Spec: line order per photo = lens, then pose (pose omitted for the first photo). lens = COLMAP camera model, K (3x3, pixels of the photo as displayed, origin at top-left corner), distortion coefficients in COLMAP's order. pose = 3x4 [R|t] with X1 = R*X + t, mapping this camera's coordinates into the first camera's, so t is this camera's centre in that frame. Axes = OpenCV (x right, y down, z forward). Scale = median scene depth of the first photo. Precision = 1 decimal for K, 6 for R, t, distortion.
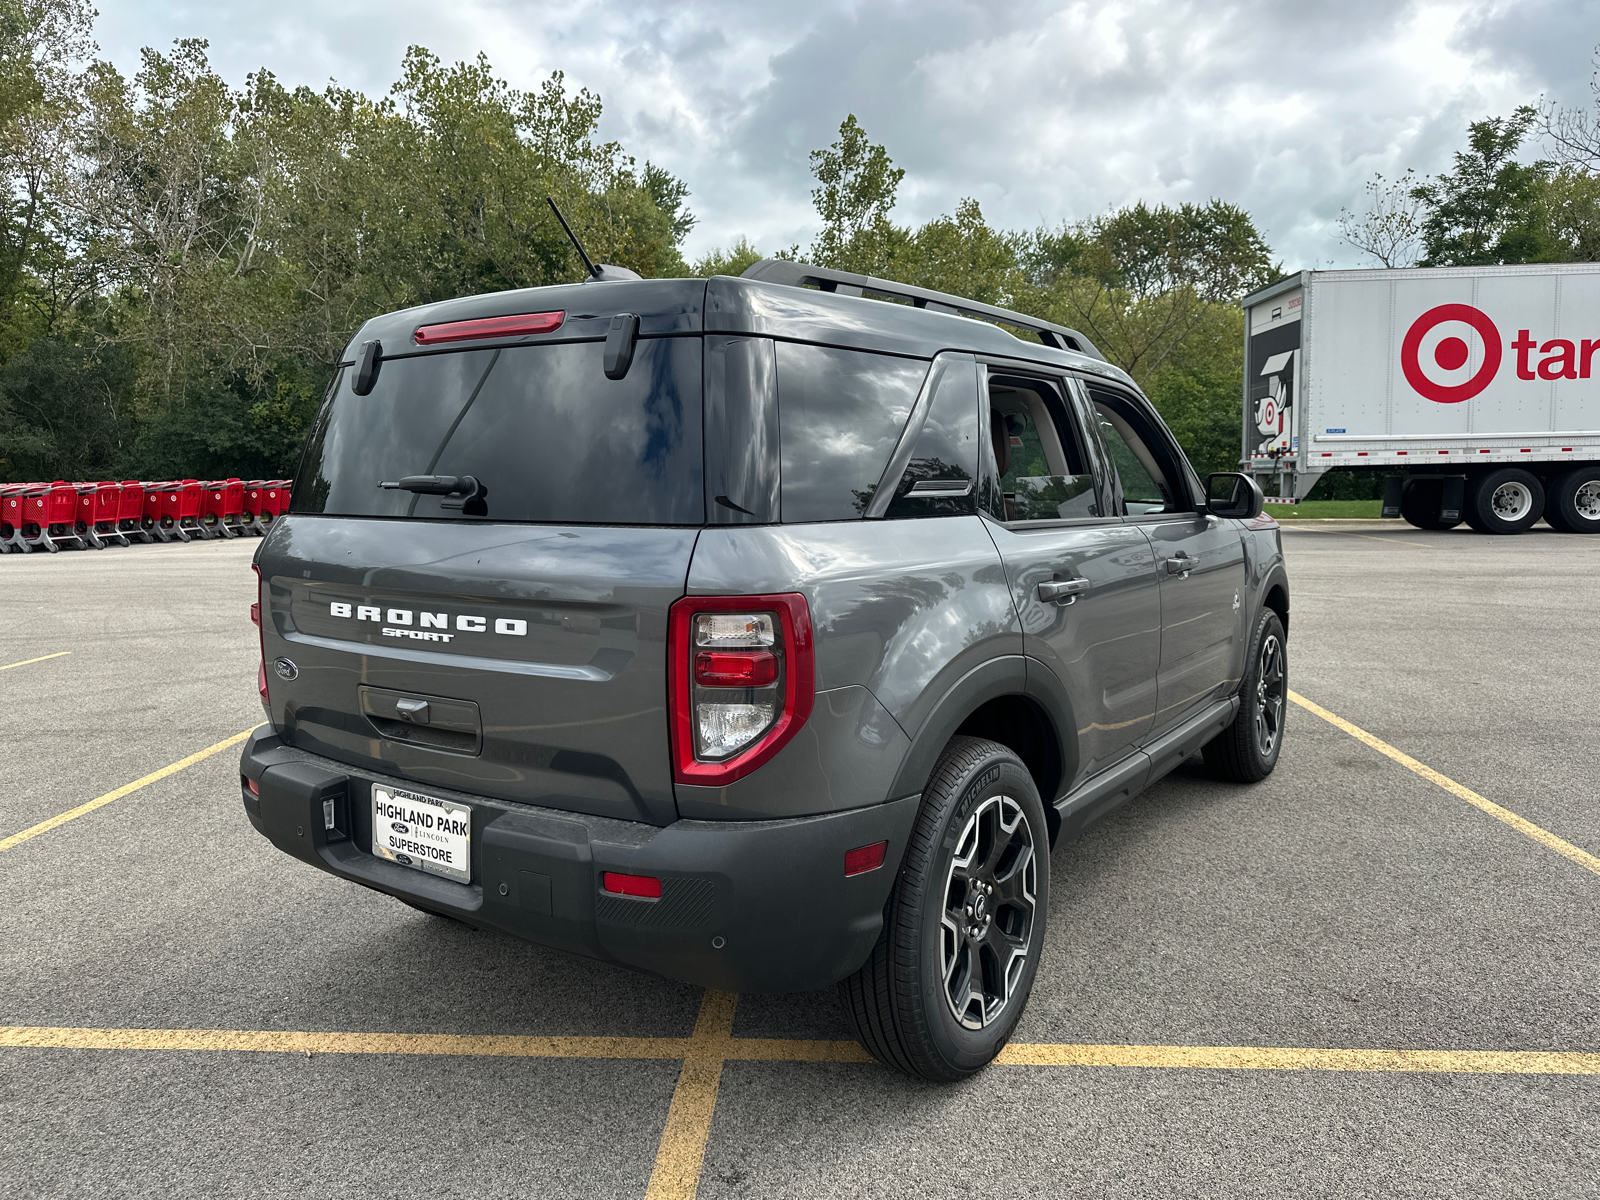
lens RADIAL K [[1119.1, 0, 815.8], [0, 1119.1, 613.1], [0, 0, 1]] dist [0.033236, -0.037525]
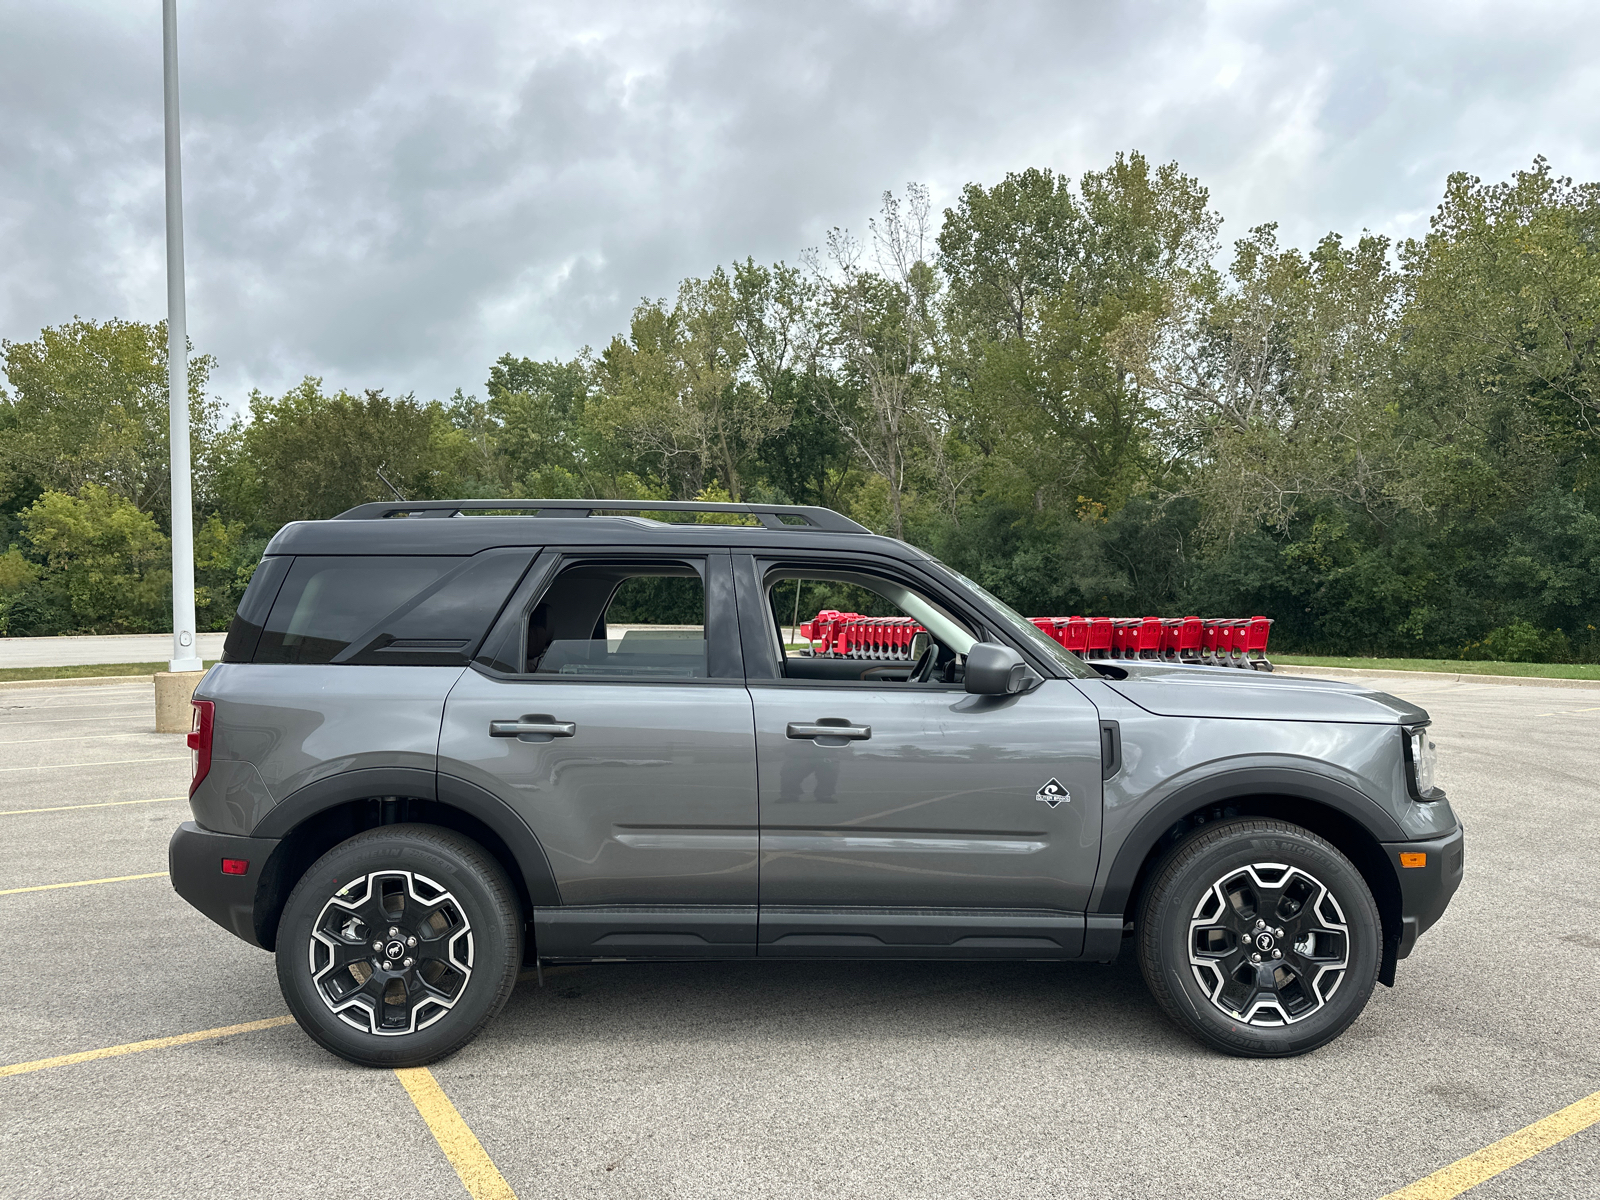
lens RADIAL K [[1119.1, 0, 794.1], [0, 1119.1, 607.9], [0, 0, 1]] dist [0.033236, -0.037525]
pose [[0.570739, 0.007797, -0.821095, 0.237976], [-0.108879, 0.991844, -0.066263, -0.018431], [0.813881, 0.127219, 0.566933, 0.083488]]
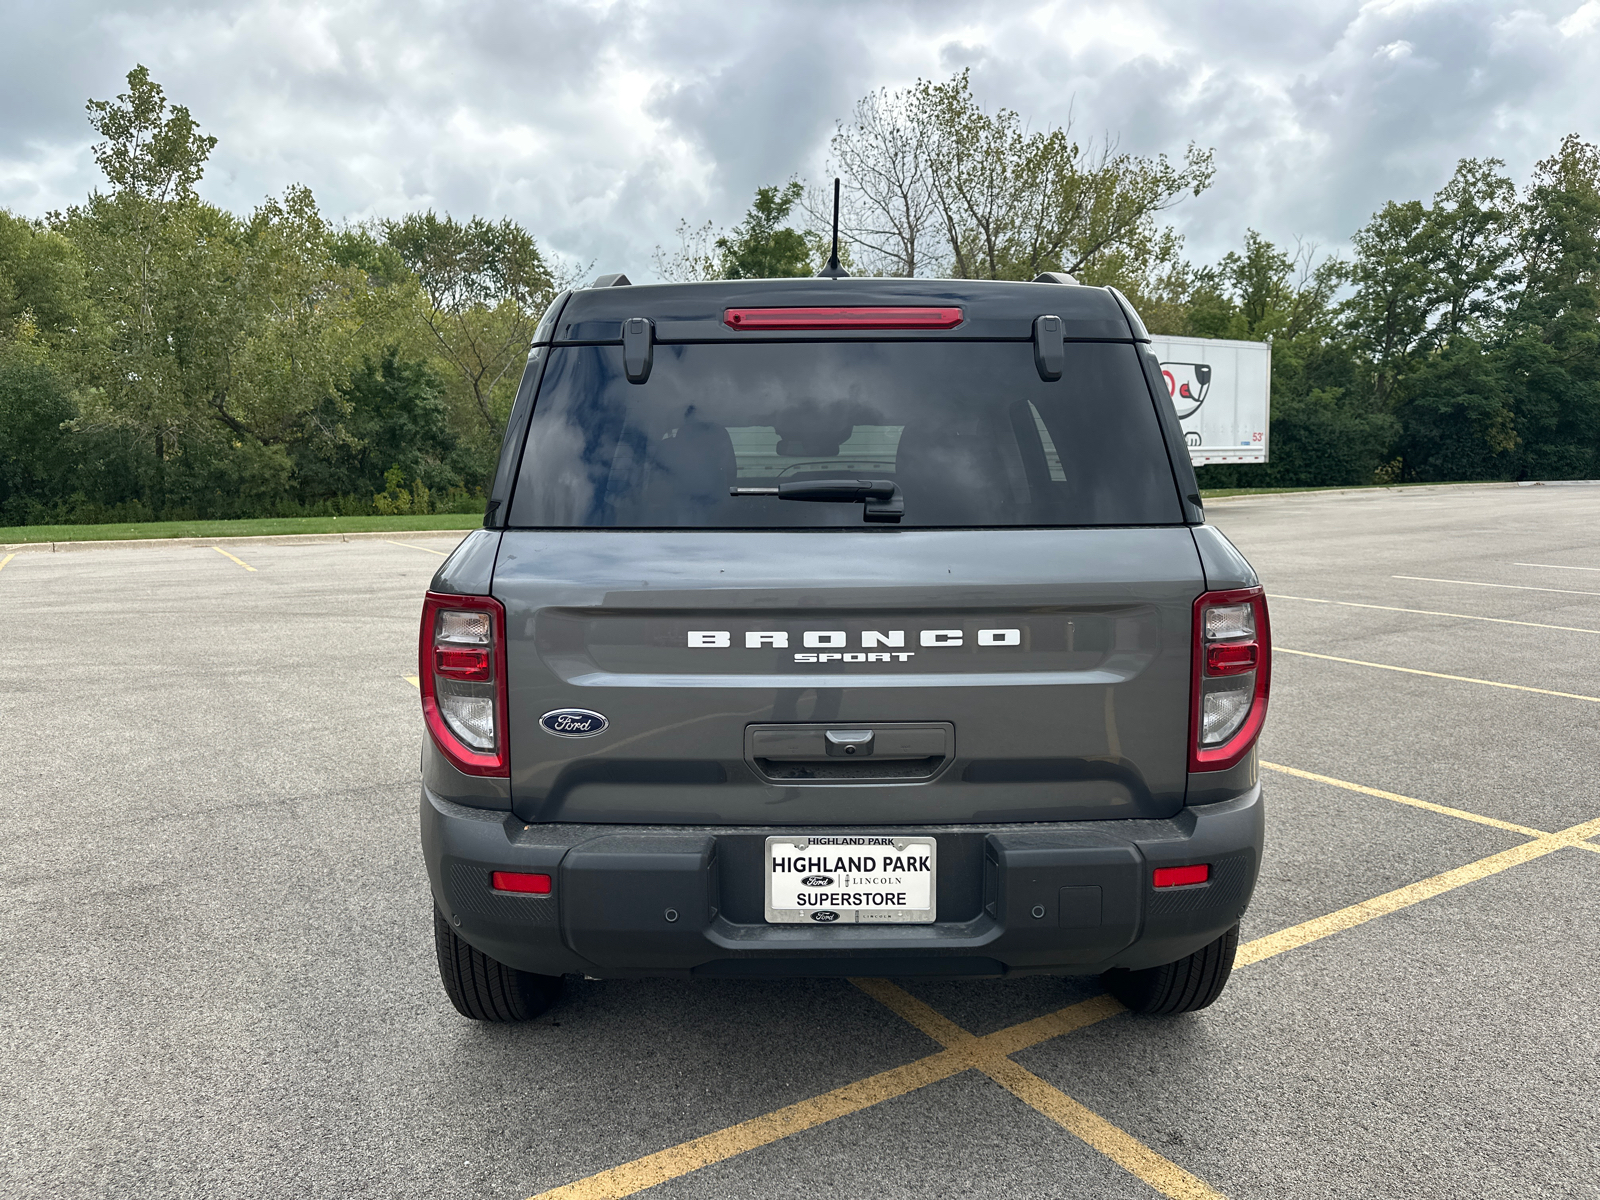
lens RADIAL K [[1119.1, 0, 785.2], [0, 1119.1, 590.1], [0, 0, 1]] dist [0.033236, -0.037525]
pose [[0.814730, -0.051006, 0.577593, -0.102587], [0.067178, 0.997719, -0.006652, -0.003568], [-0.575936, 0.044221, 0.816298, 0.034087]]
